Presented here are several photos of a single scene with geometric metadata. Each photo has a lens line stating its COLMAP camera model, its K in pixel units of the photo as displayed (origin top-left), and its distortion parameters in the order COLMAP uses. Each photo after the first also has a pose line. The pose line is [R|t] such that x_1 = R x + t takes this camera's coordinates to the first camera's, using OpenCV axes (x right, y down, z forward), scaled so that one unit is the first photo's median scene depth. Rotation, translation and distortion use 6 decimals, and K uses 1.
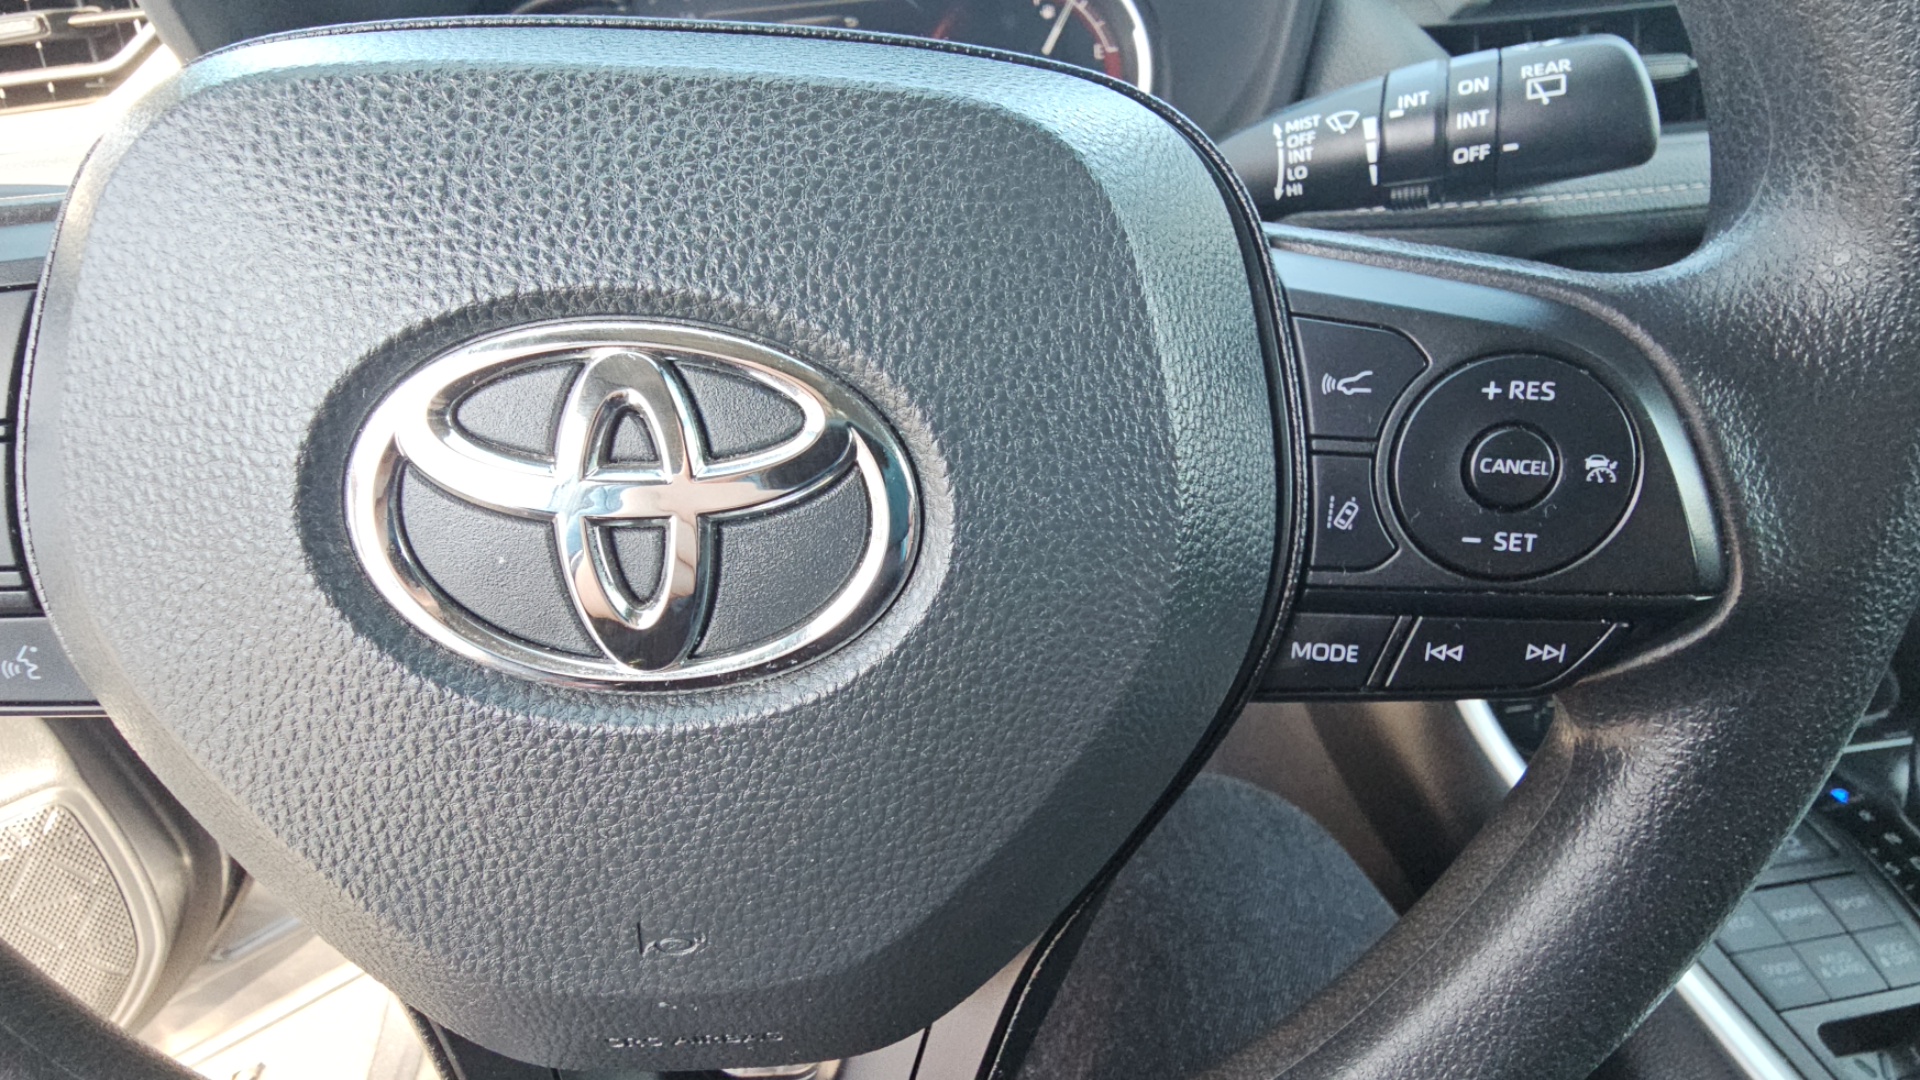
lens RADIAL K [[858.8, 0, 983.9], [0, 858.8, 545.0], [0, 0, 1]] dist [0.033865, -0.024503]
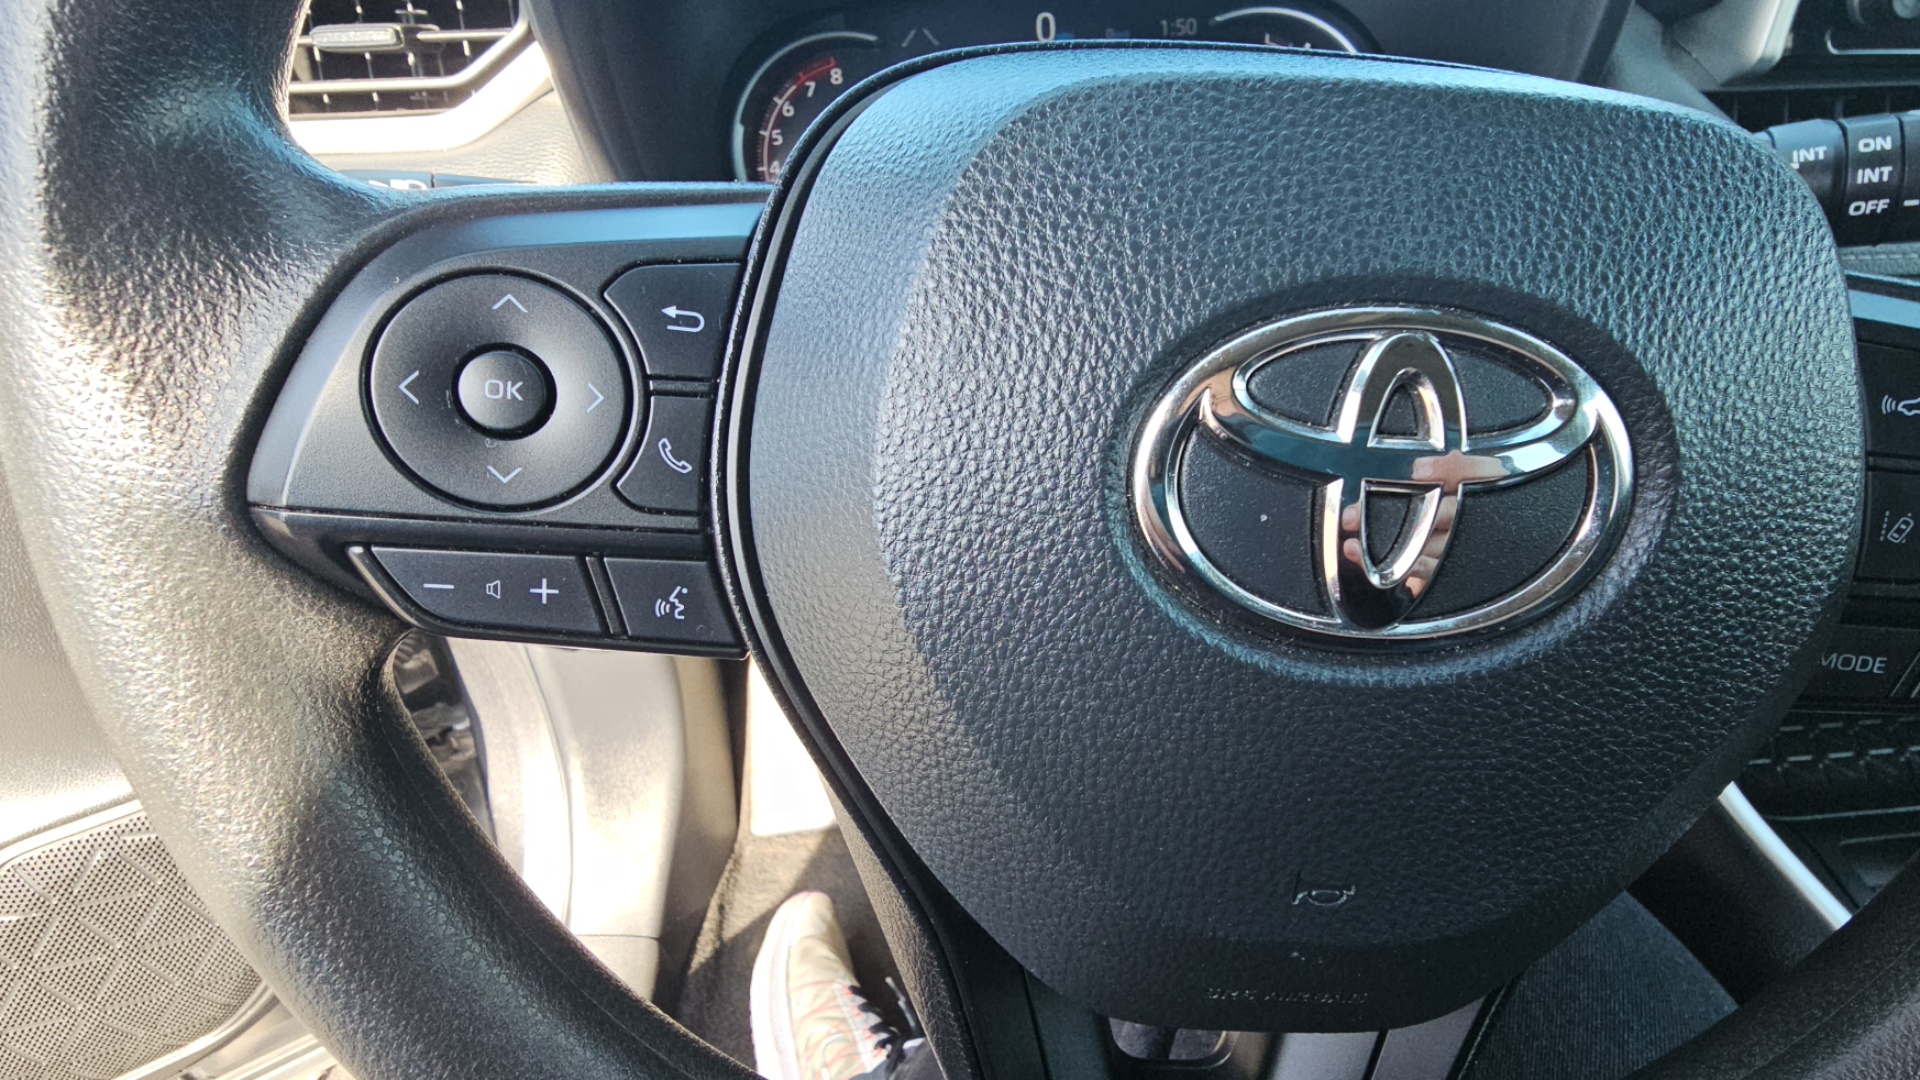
lens RADIAL K [[862.5, 0, 982.2], [0, 862.5, 545.6], [0, 0, 1]] dist [0.006993, -0.007453]
pose [[0.998299, 0.049892, -0.030168, -0.549467], [-0.051282, 0.997569, -0.047187, 0.075930], [0.027740, 0.048654, 0.998430, -0.061258]]
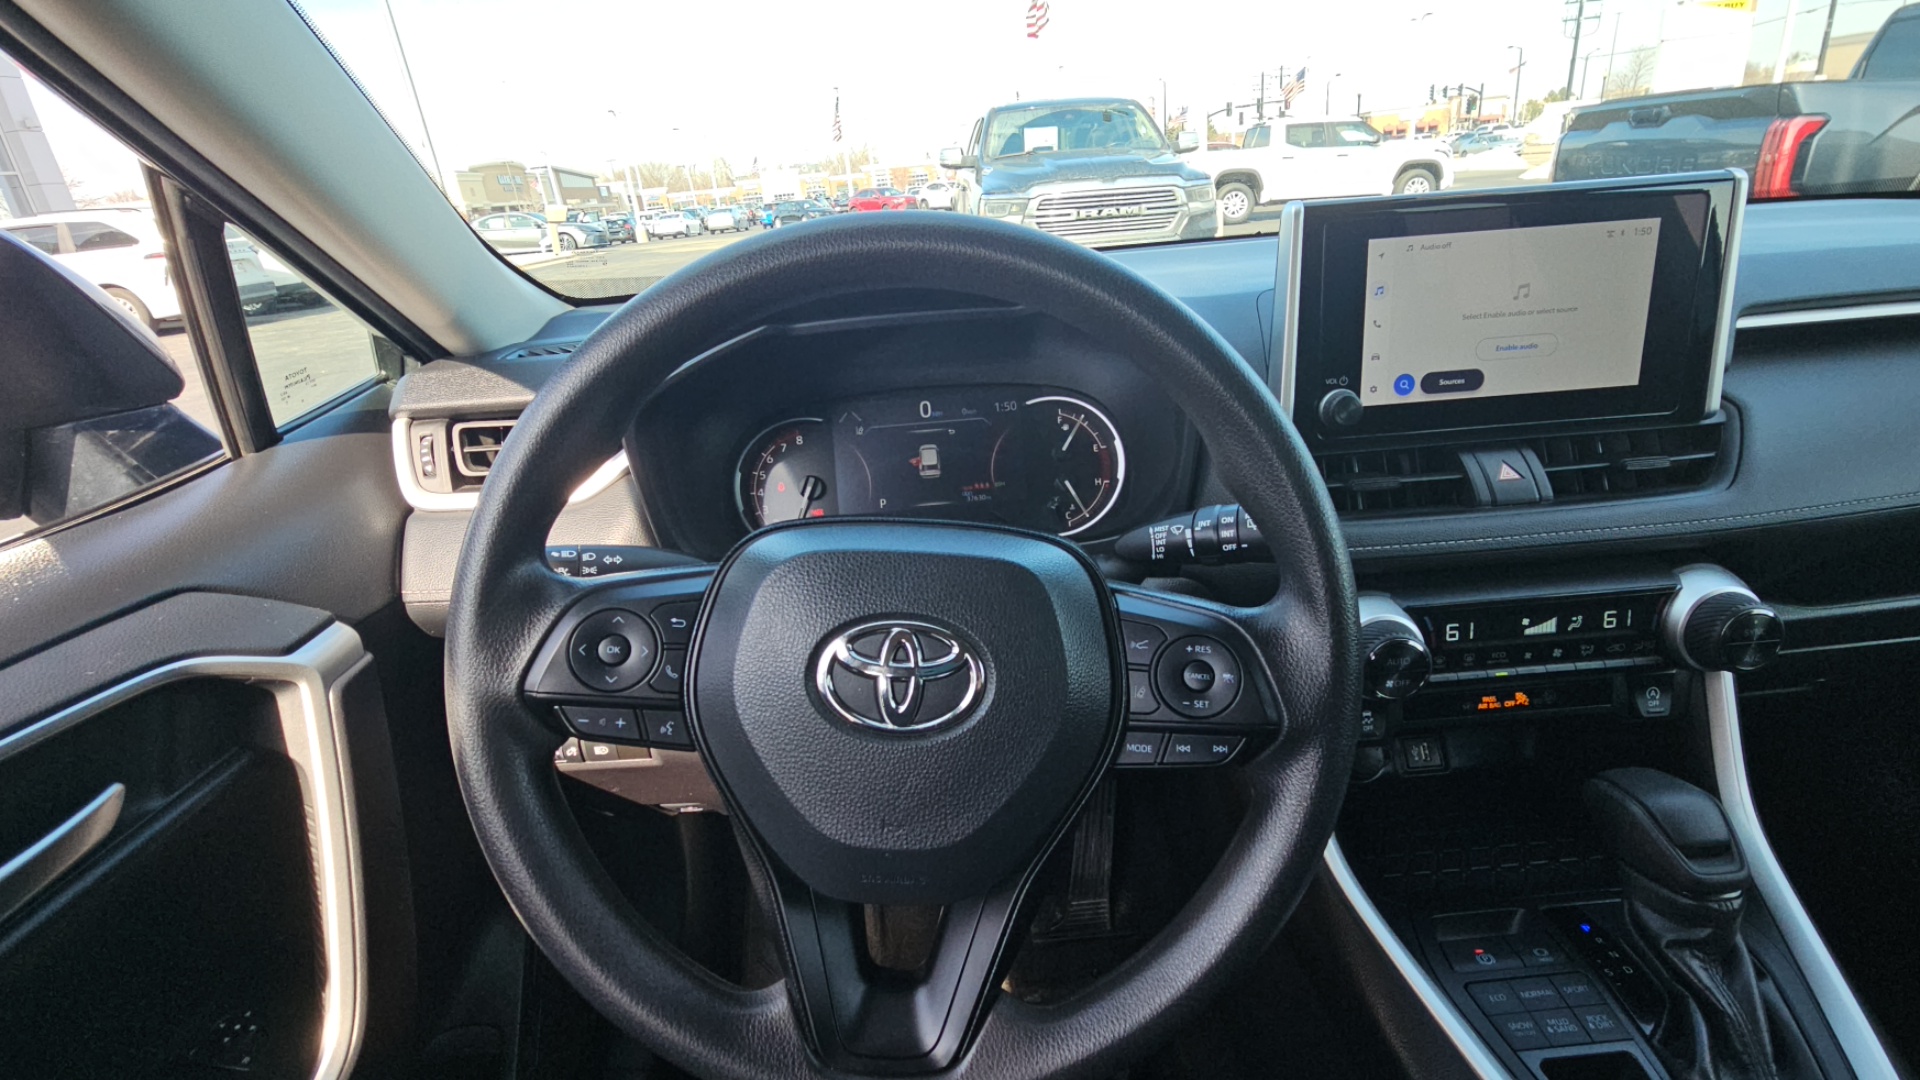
lens RADIAL K [[858.5, 0, 983.3], [0, 858.5, 544.8], [0, 0, 1]] dist [0.002051, -0.003093]
pose [[0.997311, 0.020779, -0.070280, 0.087961], [-0.040061, 0.957579, -0.285371, 0.256098], [0.061369, 0.287419, 0.955837, -1.434202]]
